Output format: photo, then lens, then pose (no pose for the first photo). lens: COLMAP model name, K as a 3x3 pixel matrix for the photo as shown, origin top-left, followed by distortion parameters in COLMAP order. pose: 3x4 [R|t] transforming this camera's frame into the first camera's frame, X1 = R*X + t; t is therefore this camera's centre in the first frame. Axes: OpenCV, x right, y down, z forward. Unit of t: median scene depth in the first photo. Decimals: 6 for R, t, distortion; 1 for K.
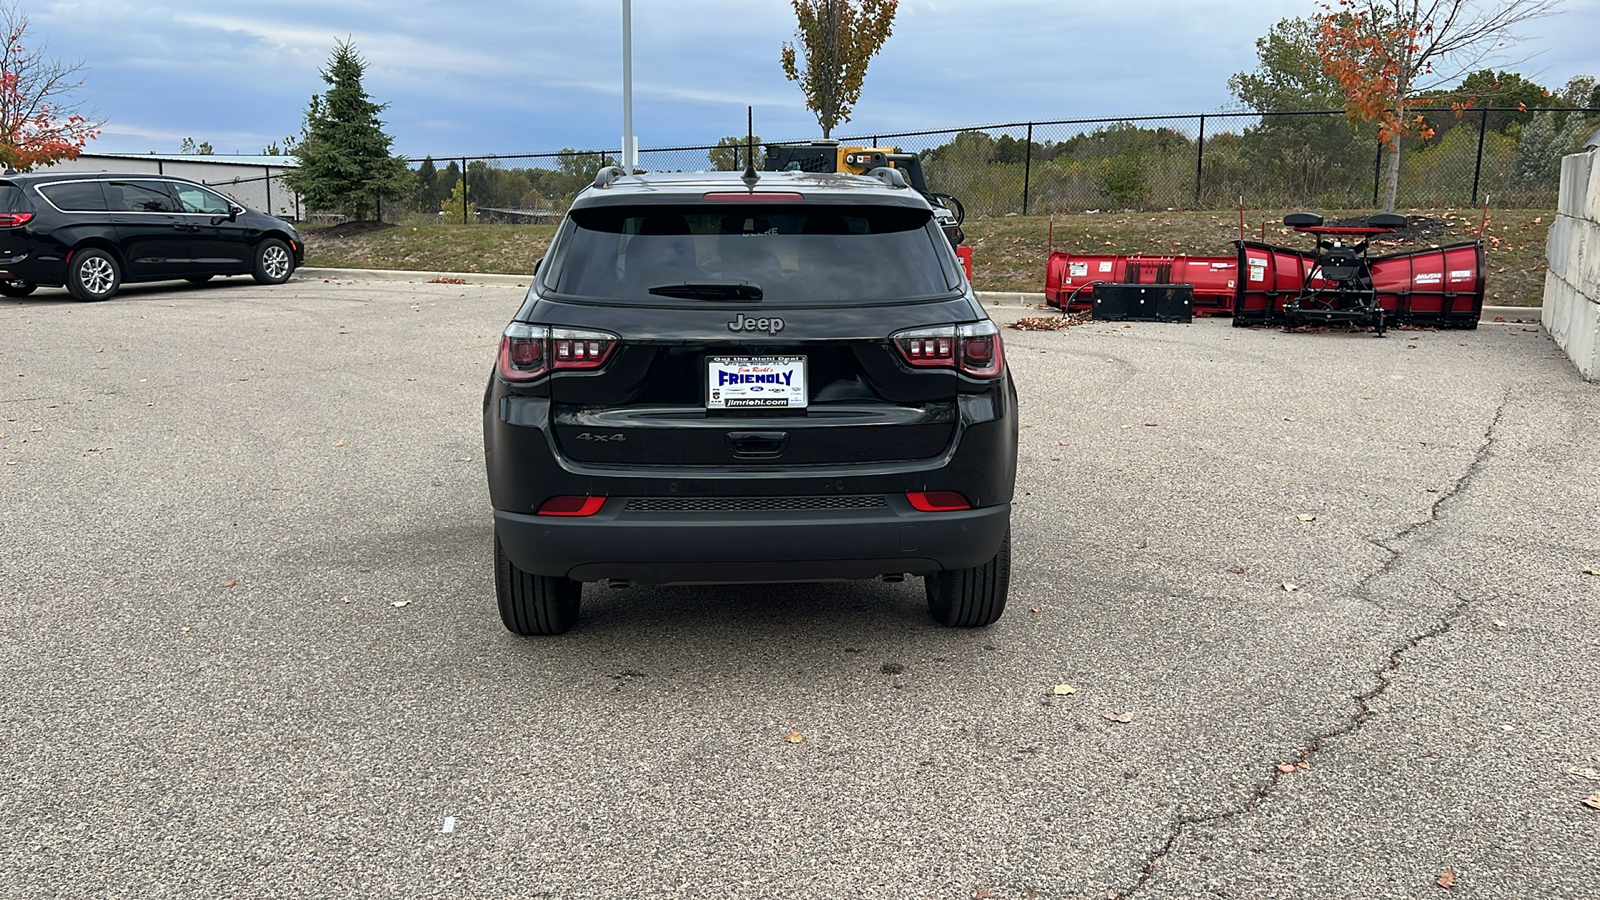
lens RADIAL K [[1316.7, 0, 803.9], [0, 1316.7, 459.4], [0, 0, 1]] dist [0.122541, -0.199862]
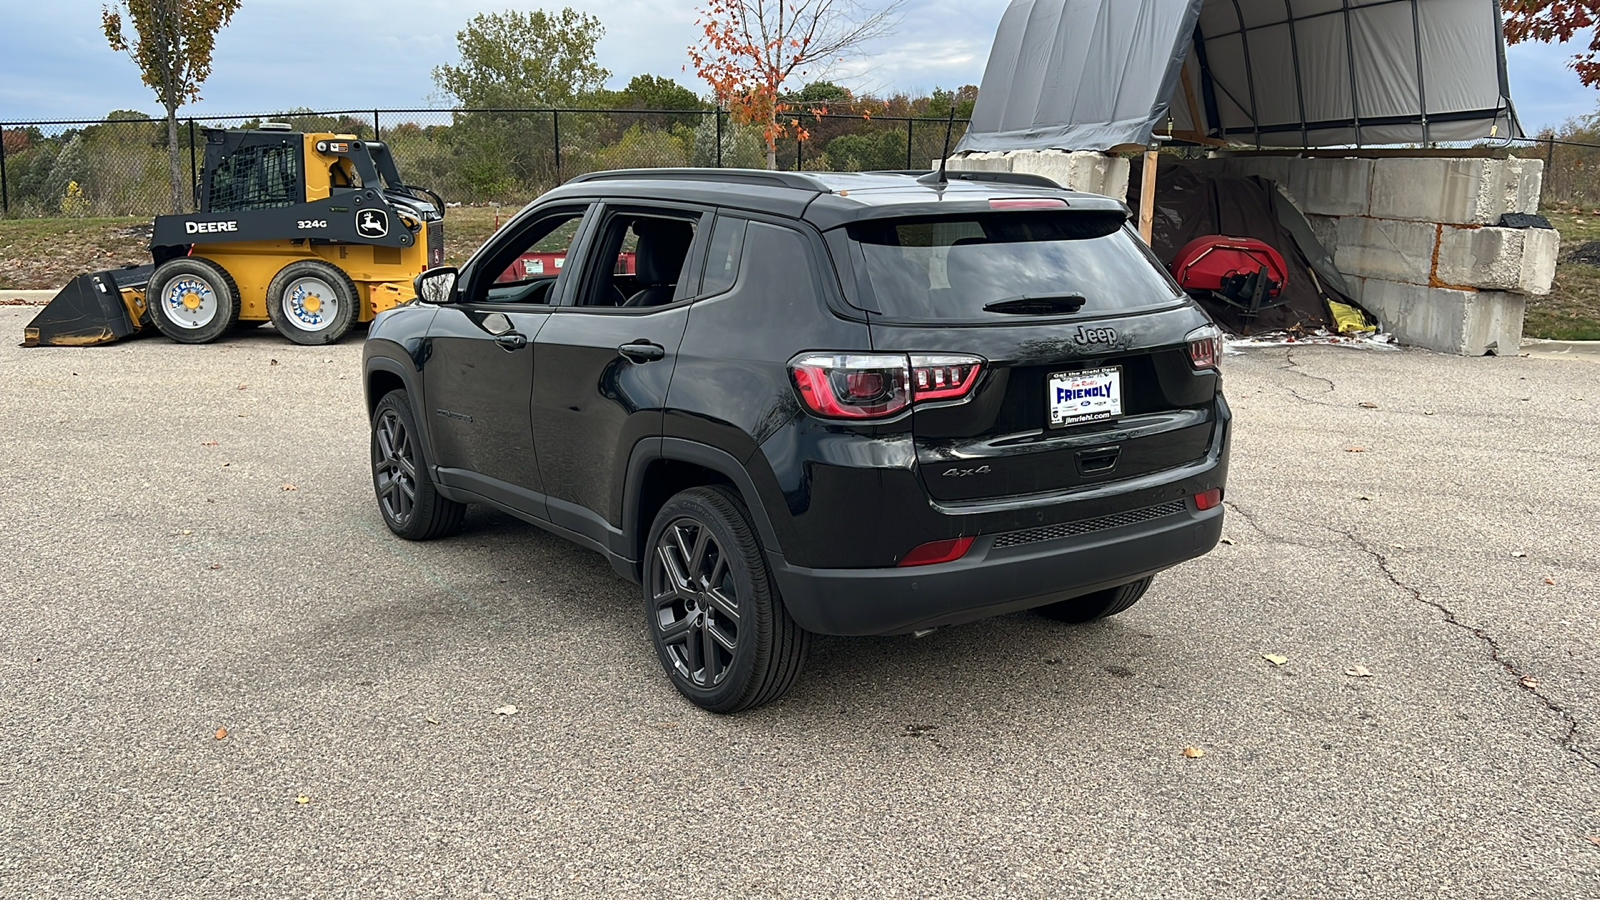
lens RADIAL K [[1337.8, 0, 800.0], [0, 1337.8, 450.0], [0, 0, 1]] dist [0.063604, -0.064087]
pose [[0.851999, -0.100855, 0.513737, -0.543397], [0.101756, 0.994457, 0.026473, -0.050666], [-0.513560, 0.029721, 0.857539, 0.205003]]
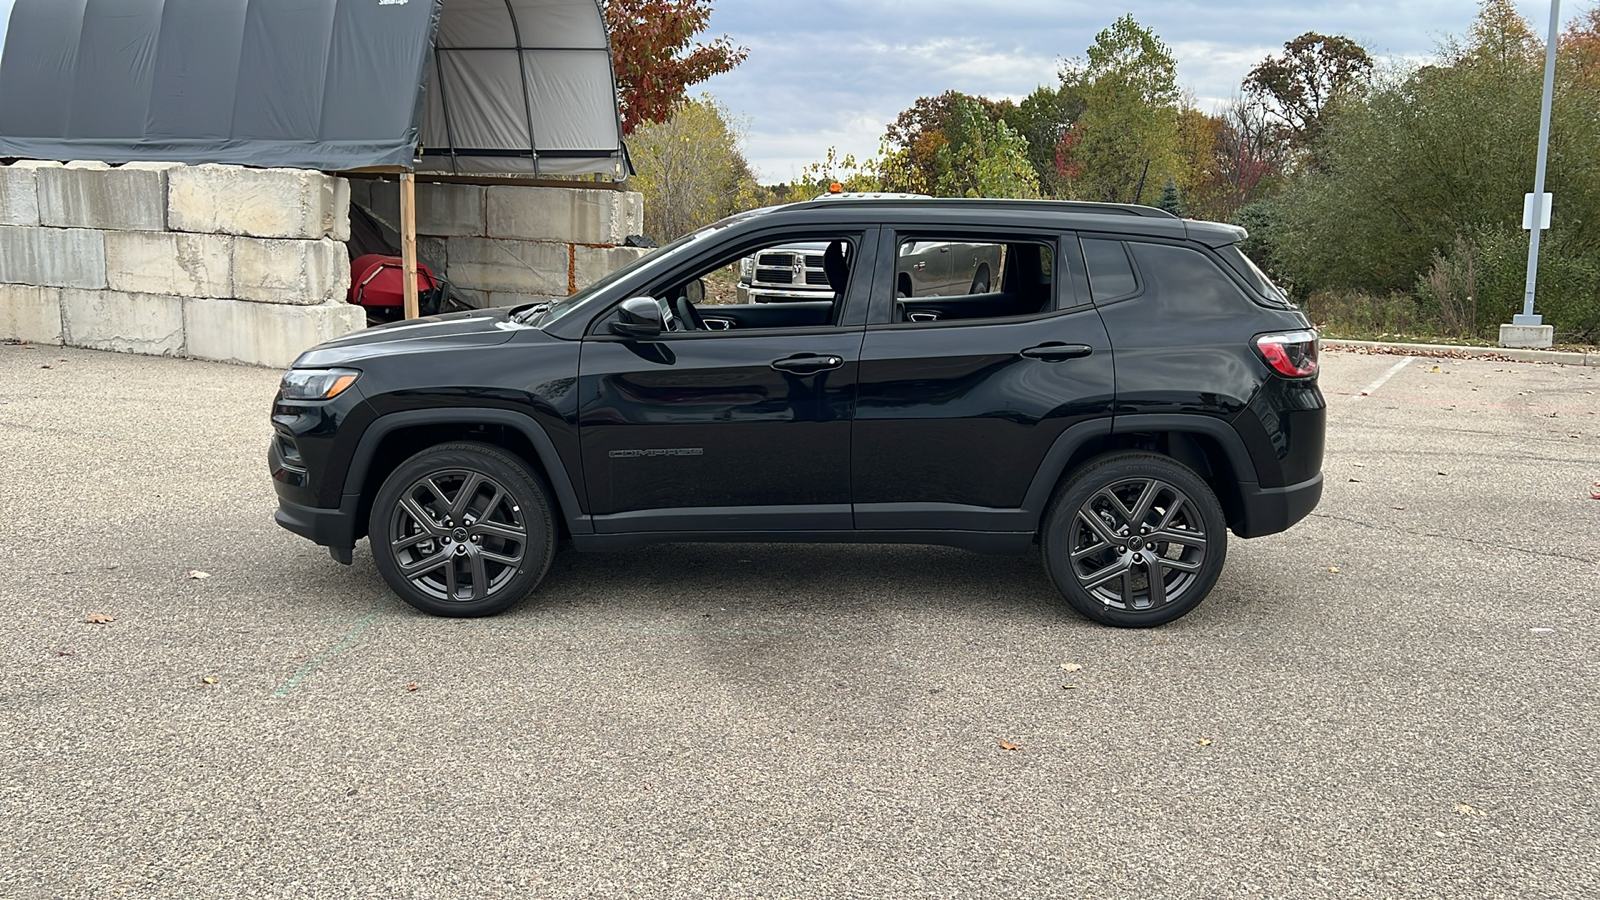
lens RADIAL K [[1337.8, 0, 800.0], [0, 1337.8, 450.0], [0, 0, 1]] dist [0.063604, -0.064087]
pose [[0.106737, -0.169235, 0.979779, -1.200889], [0.177095, 0.972888, 0.148752, -0.210205], [-0.978389, 0.157637, 0.133813, 1.027900]]
